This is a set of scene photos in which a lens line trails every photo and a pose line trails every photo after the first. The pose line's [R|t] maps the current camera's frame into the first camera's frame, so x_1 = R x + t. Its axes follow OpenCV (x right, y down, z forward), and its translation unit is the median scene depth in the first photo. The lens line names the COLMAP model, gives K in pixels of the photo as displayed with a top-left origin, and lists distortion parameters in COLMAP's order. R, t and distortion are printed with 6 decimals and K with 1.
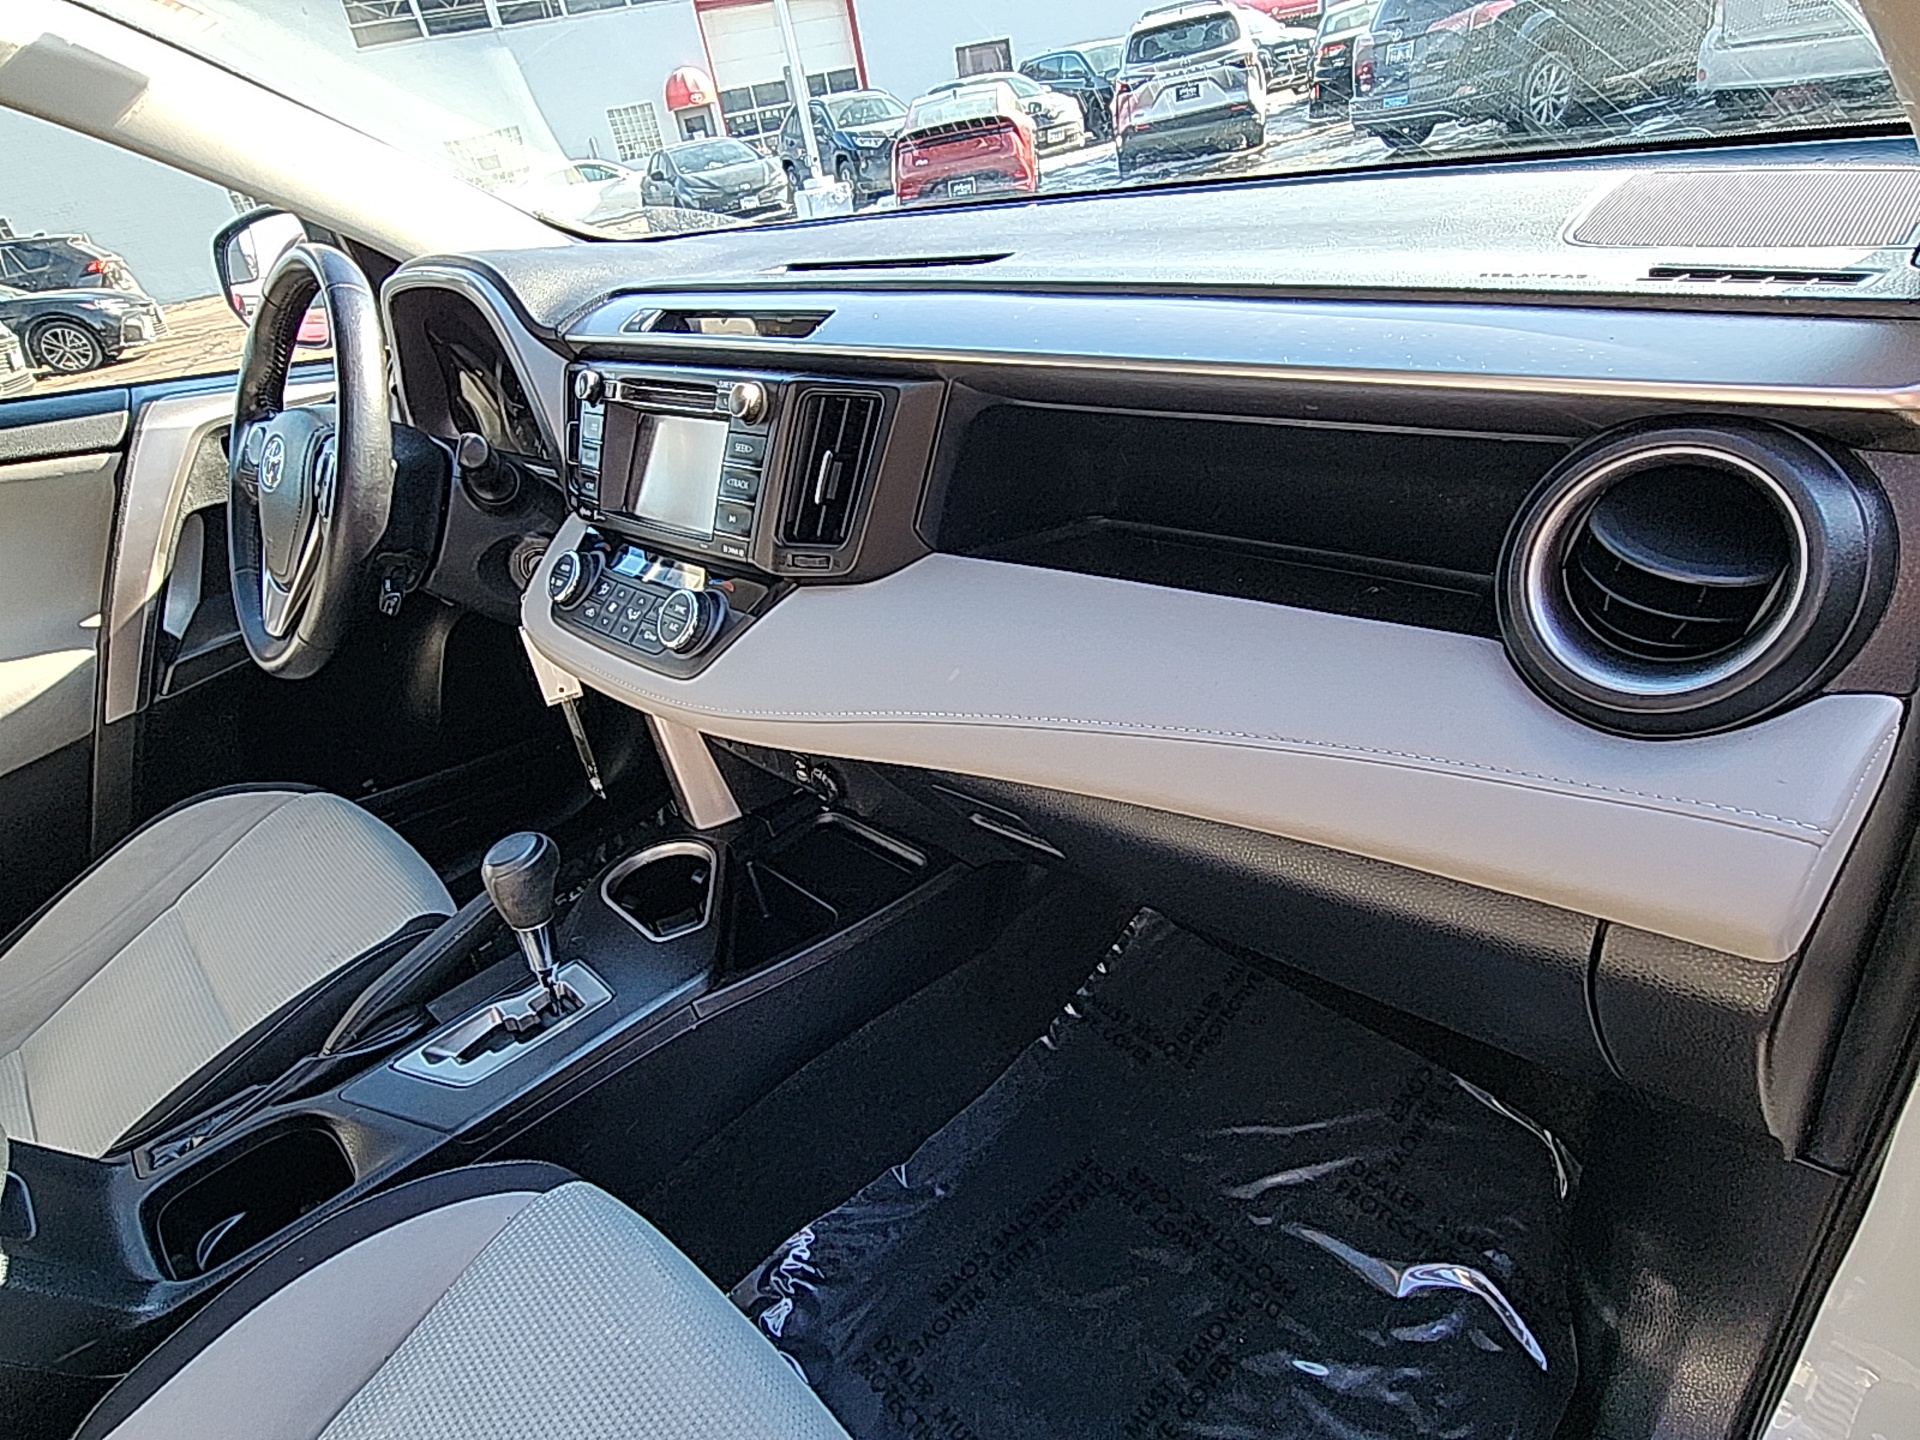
lens RADIAL K [[1052.2, 0, 953.6], [0, 1052.2, 750.0], [0, 0, 1]] dist [0.005593, -0.001632]
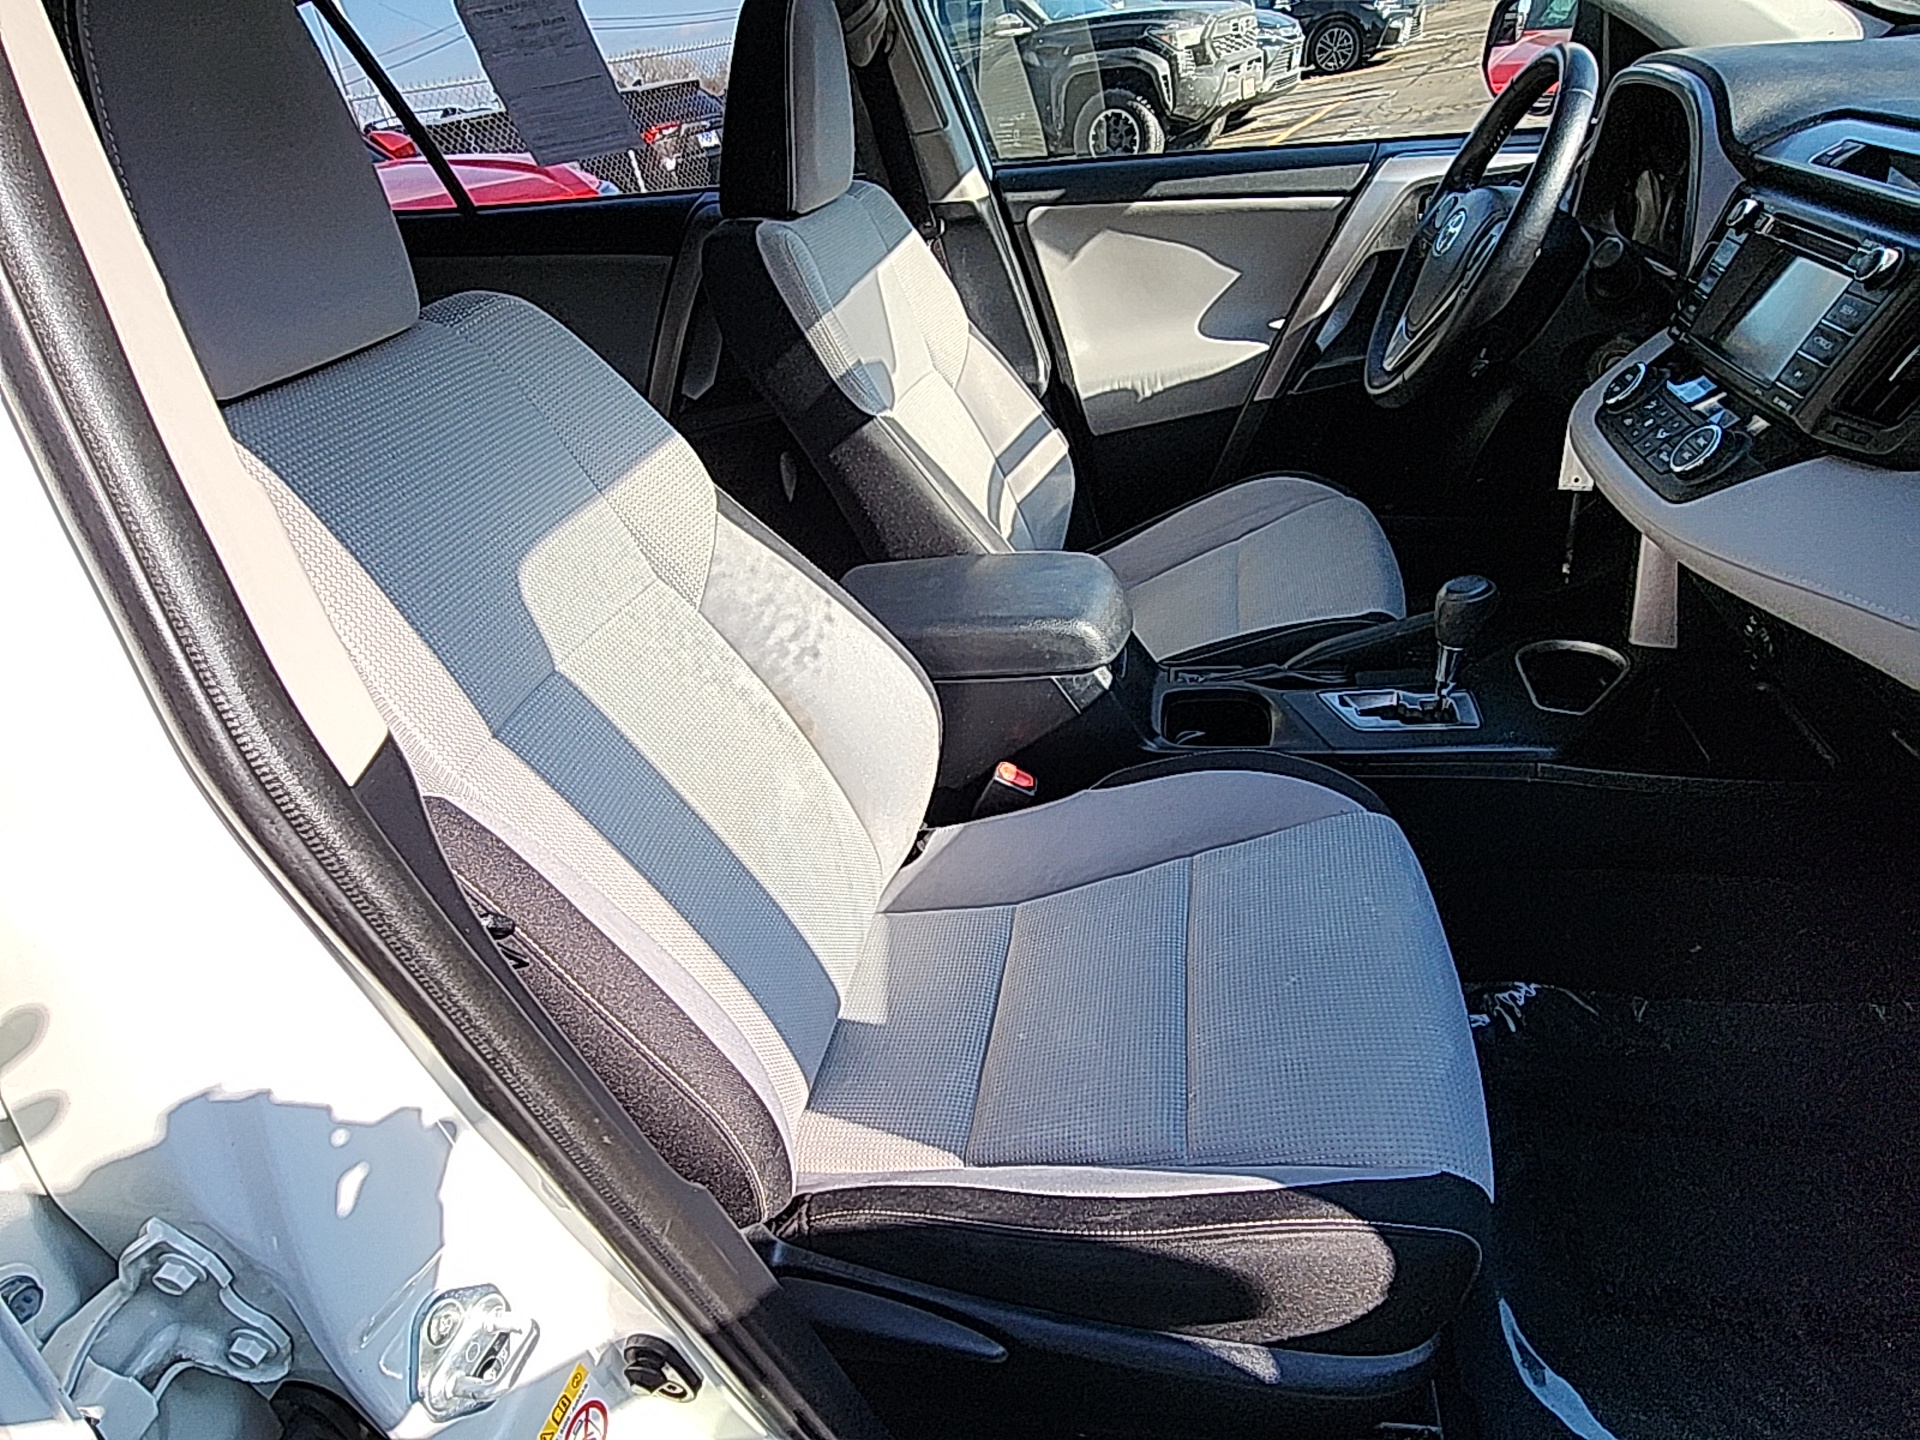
lens RADIAL K [[1052.2, 0, 967.6], [0, 1052.2, 736.3], [0, 0, 1]] dist [0.005593, -0.001632]
pose [[0.580415, 0.476209, -0.660563, 0.157549], [-0.328157, 0.879182, 0.345473, 0.010762], [0.745273, 0.016251, 0.666561, -0.295748]]
